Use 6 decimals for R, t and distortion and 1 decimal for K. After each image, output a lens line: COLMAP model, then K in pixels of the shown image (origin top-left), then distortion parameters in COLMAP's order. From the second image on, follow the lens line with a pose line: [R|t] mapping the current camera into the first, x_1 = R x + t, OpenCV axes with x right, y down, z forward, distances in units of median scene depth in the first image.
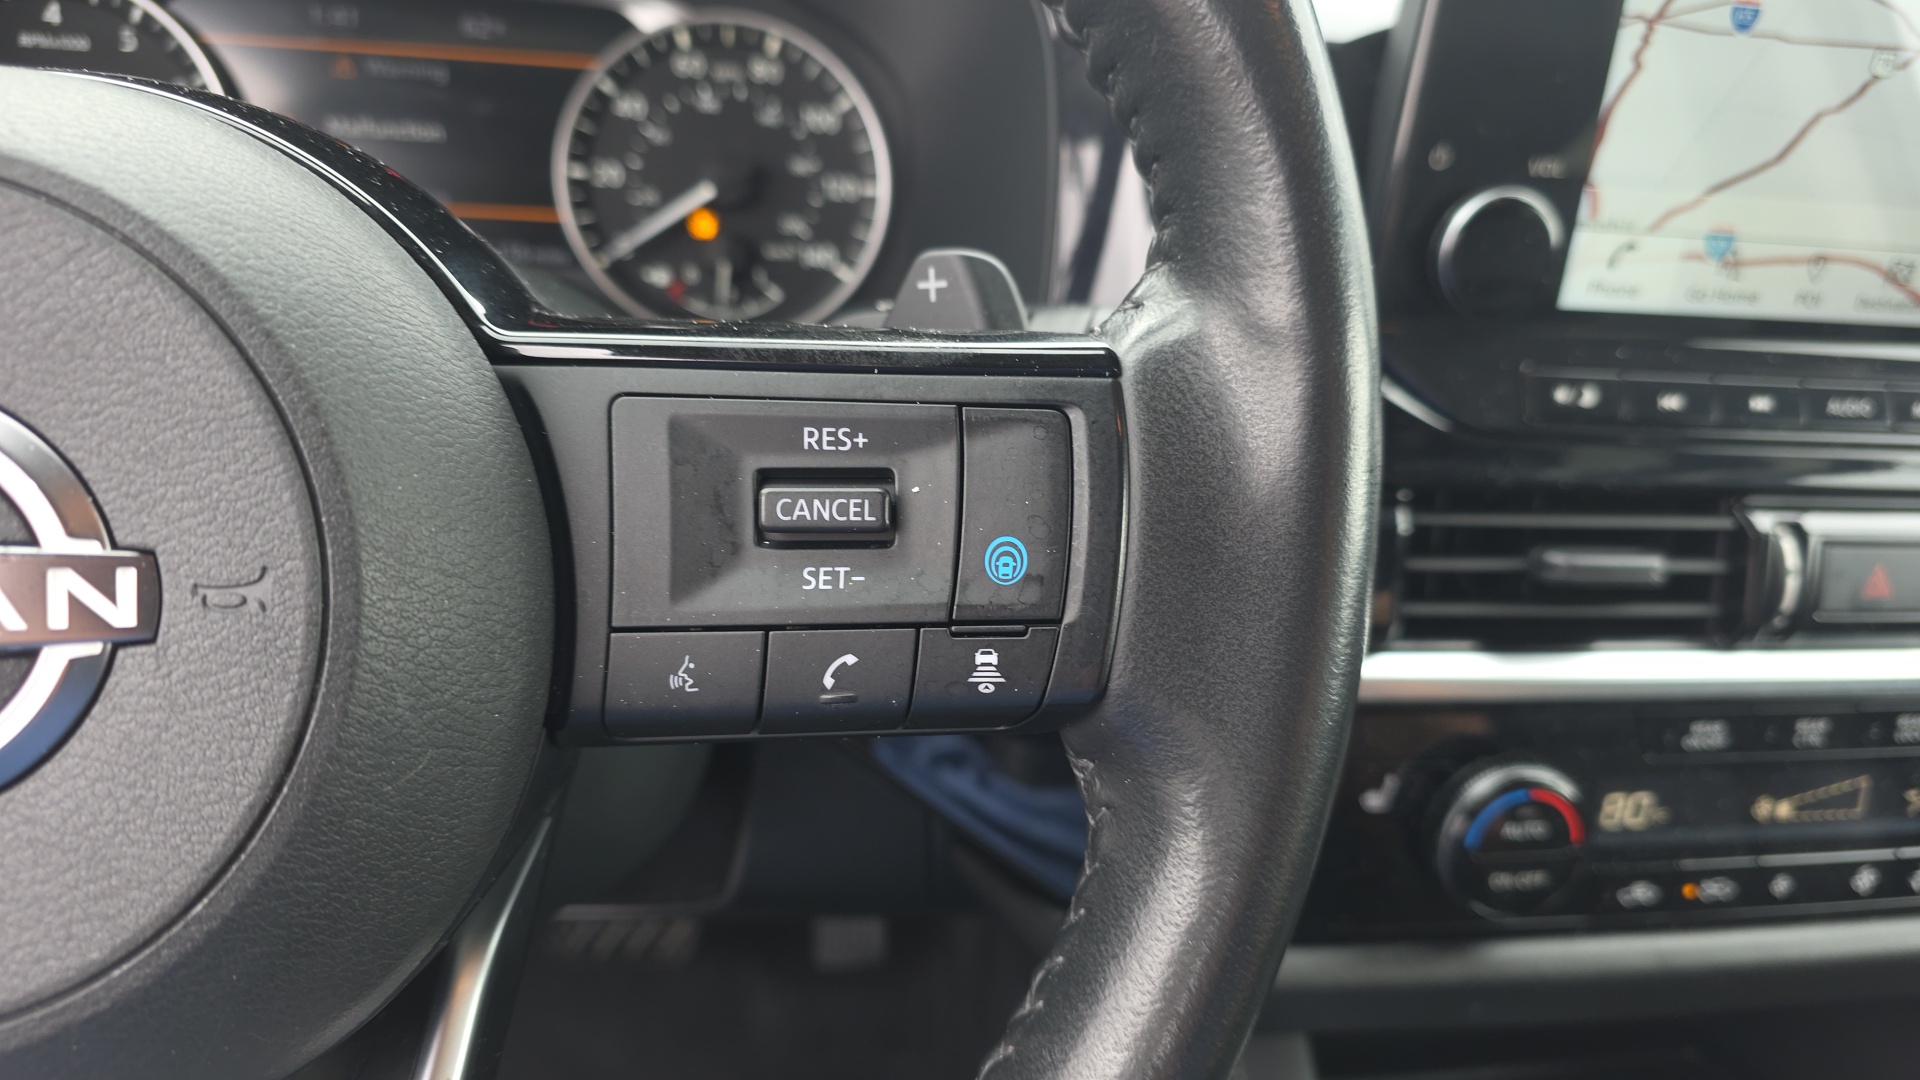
lens RADIAL K [[1371.9, 0, 974.2], [0, 1371.9, 551.9], [0, 0, 1]] dist [0.002773, -0.043380]
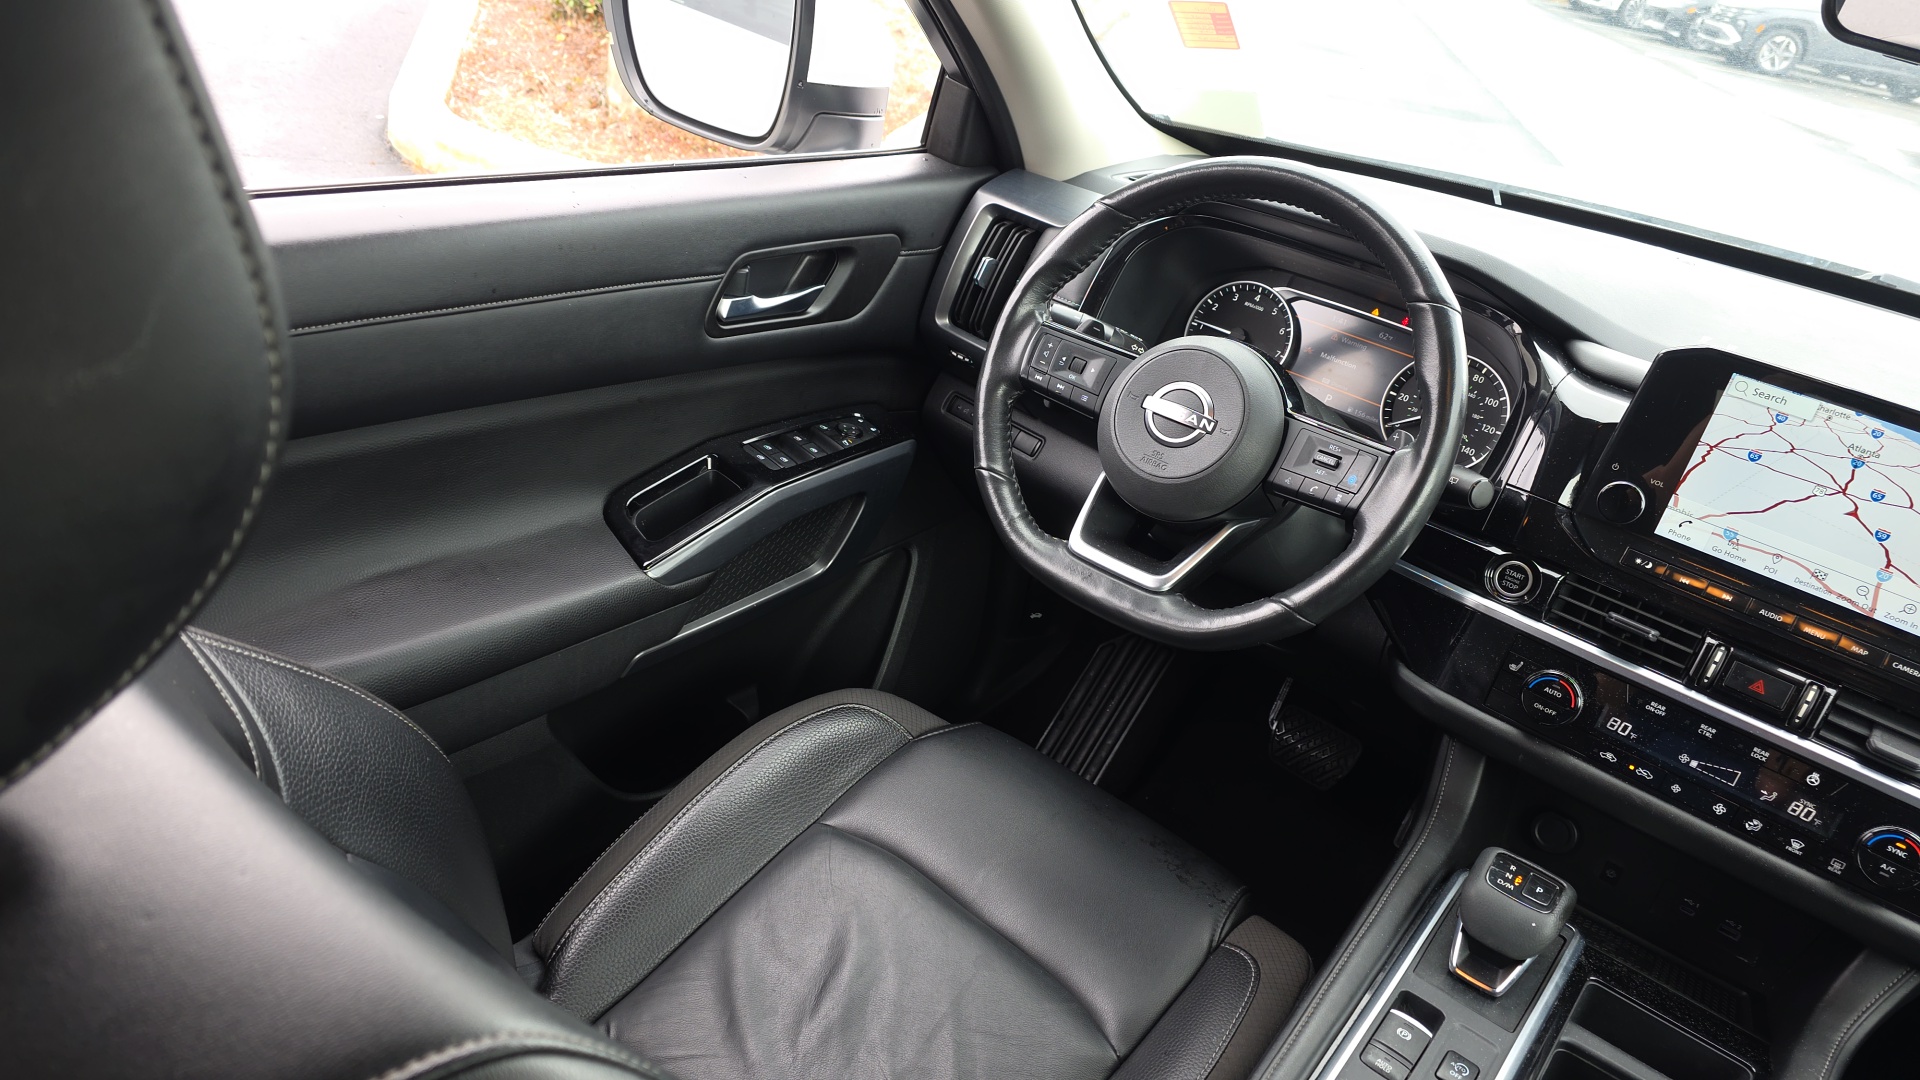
lens RADIAL K [[1274.6, 0, 943.7], [0, 1274.6, 534.9], [0, 0, 1]] dist [0.036797, -0.042298]
pose [[0.663323, 0.355253, -0.658633, 1.167148], [-0.442378, 0.896033, 0.037774, 0.358390], [0.603577, 0.266308, 0.751515, -1.800794]]
